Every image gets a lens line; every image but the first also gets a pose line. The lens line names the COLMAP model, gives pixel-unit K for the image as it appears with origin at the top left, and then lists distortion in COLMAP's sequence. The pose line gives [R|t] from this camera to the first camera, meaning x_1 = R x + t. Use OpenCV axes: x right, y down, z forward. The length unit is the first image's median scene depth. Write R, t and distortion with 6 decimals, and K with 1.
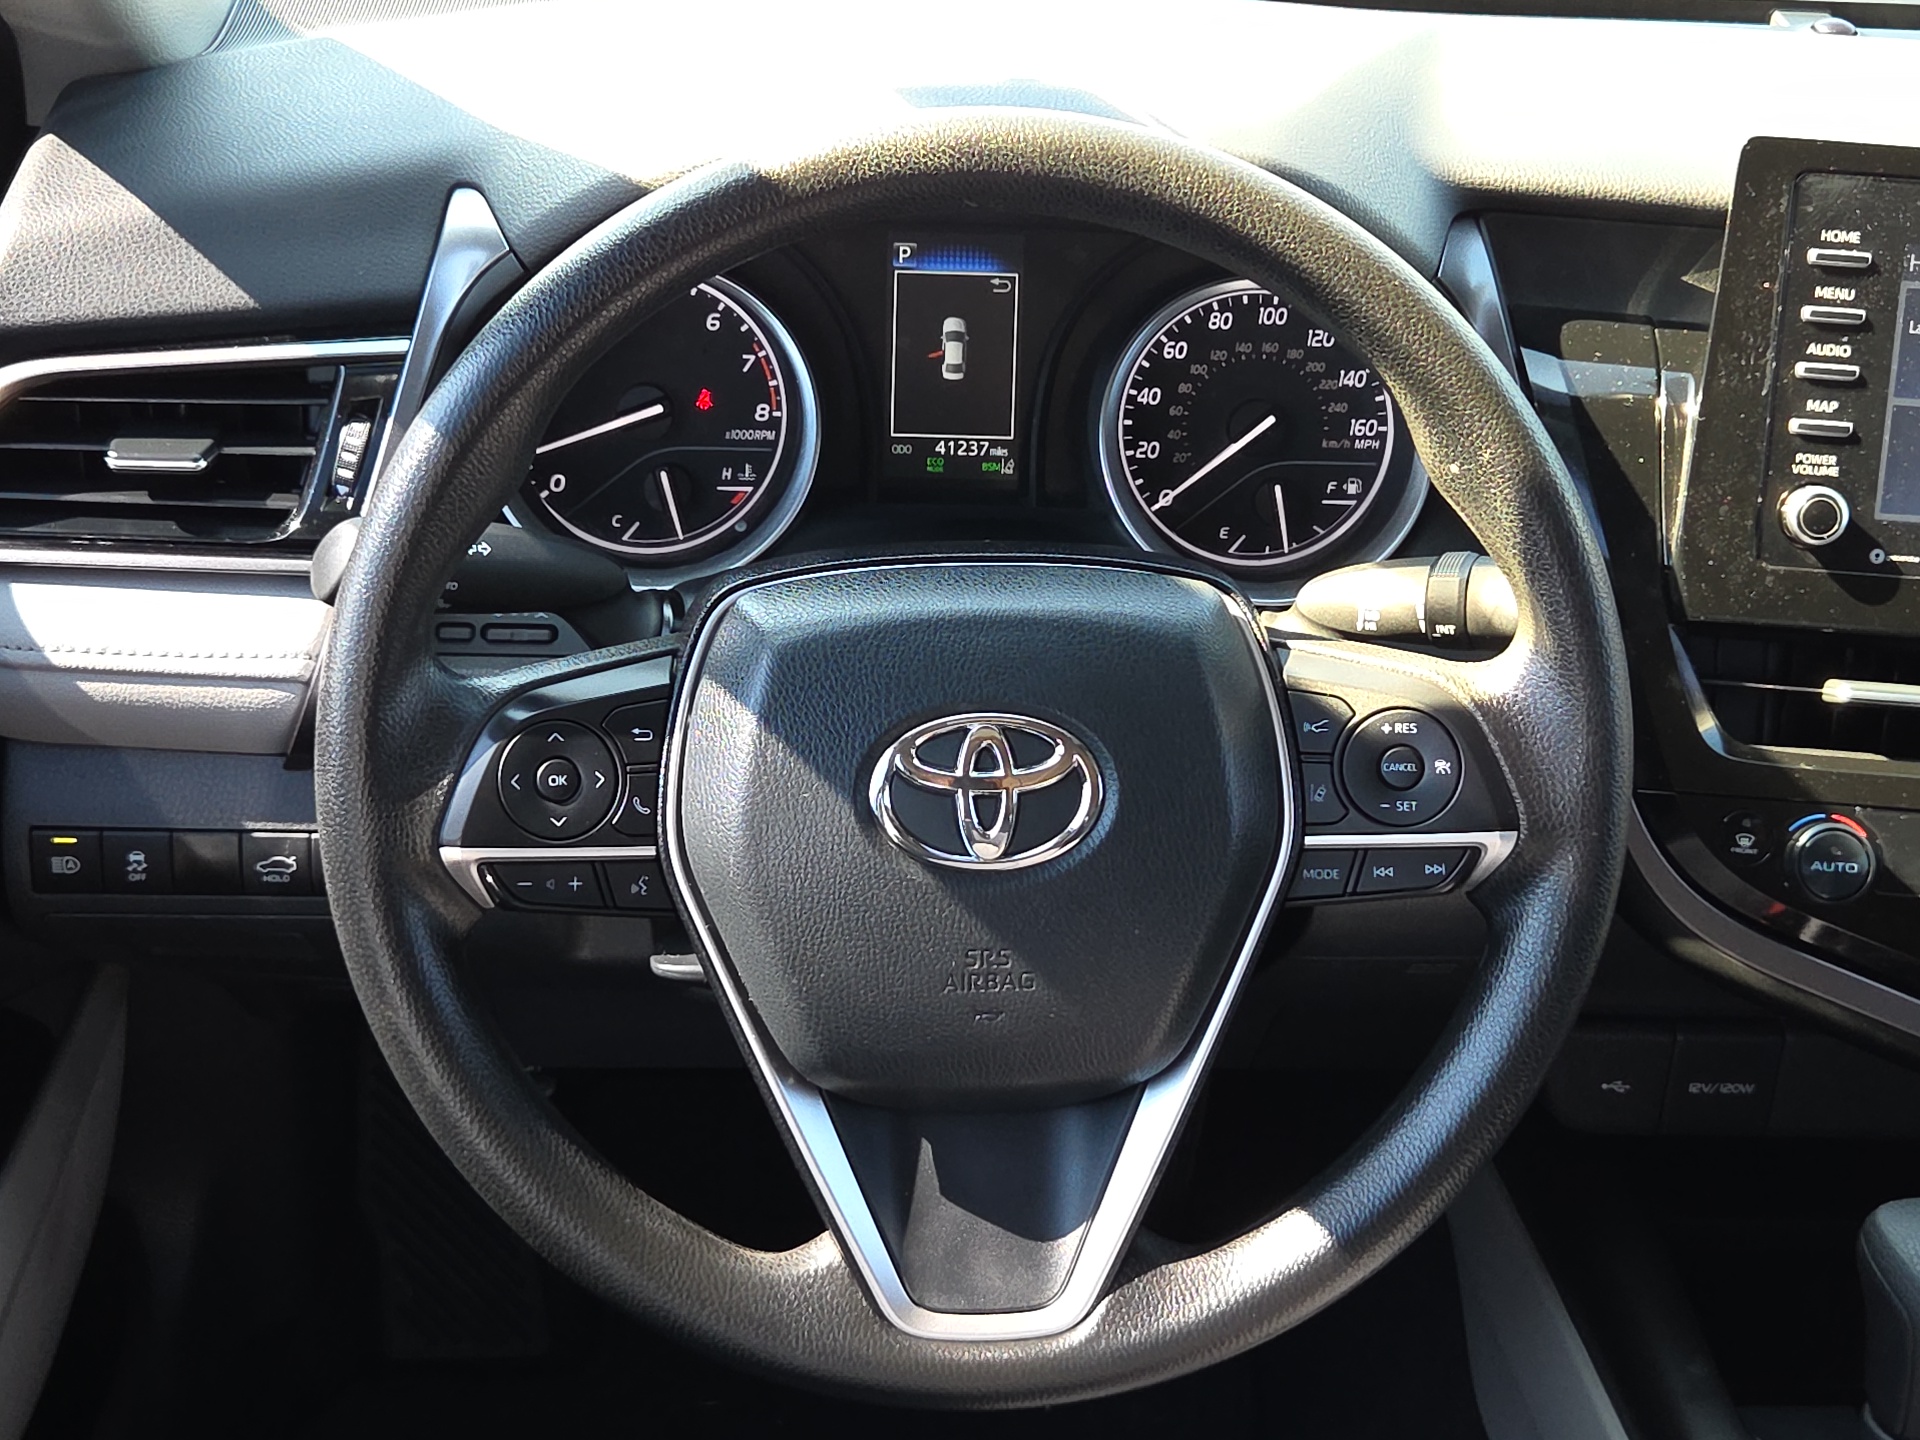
lens RADIAL K [[2781.0, 0, 978.6], [0, 2781.0, 689.0], [0, 0, 1]] dist [0.013434, 0.000000]
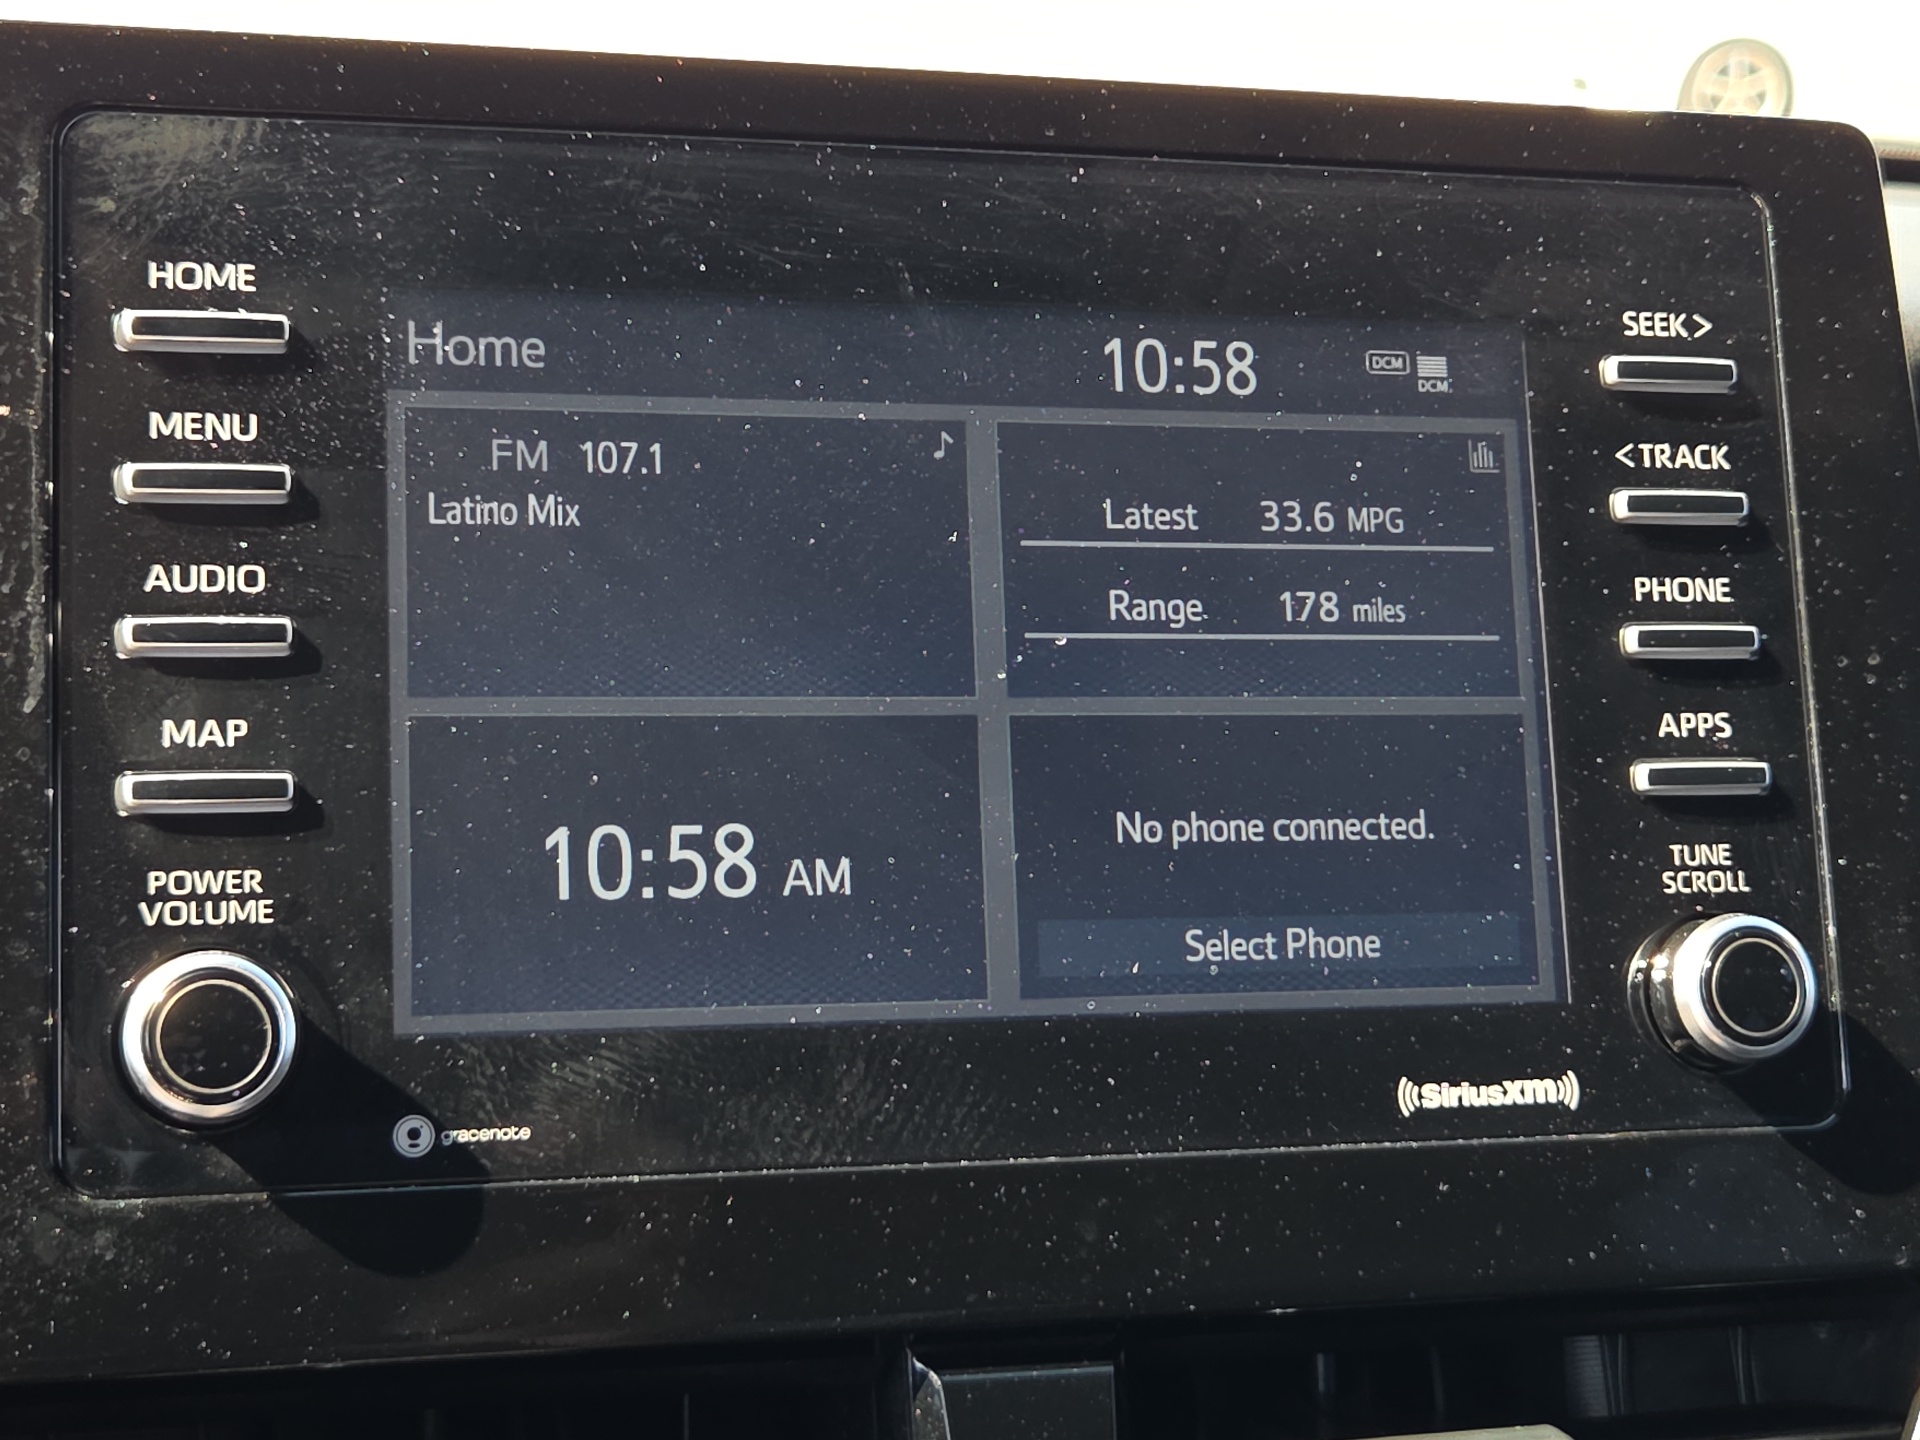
lens RADIAL K [[2699.1, 0, 880.6], [0, 2699.1, 722.0], [0, 0, 1]] dist [-0.013685, 0.000000]
pose [[0.959525, -0.073677, 0.271816, 0.288156], [0.138420, 0.963924, -0.227355, -0.012145], [-0.245259, 0.255777, 0.935108, 0.646291]]
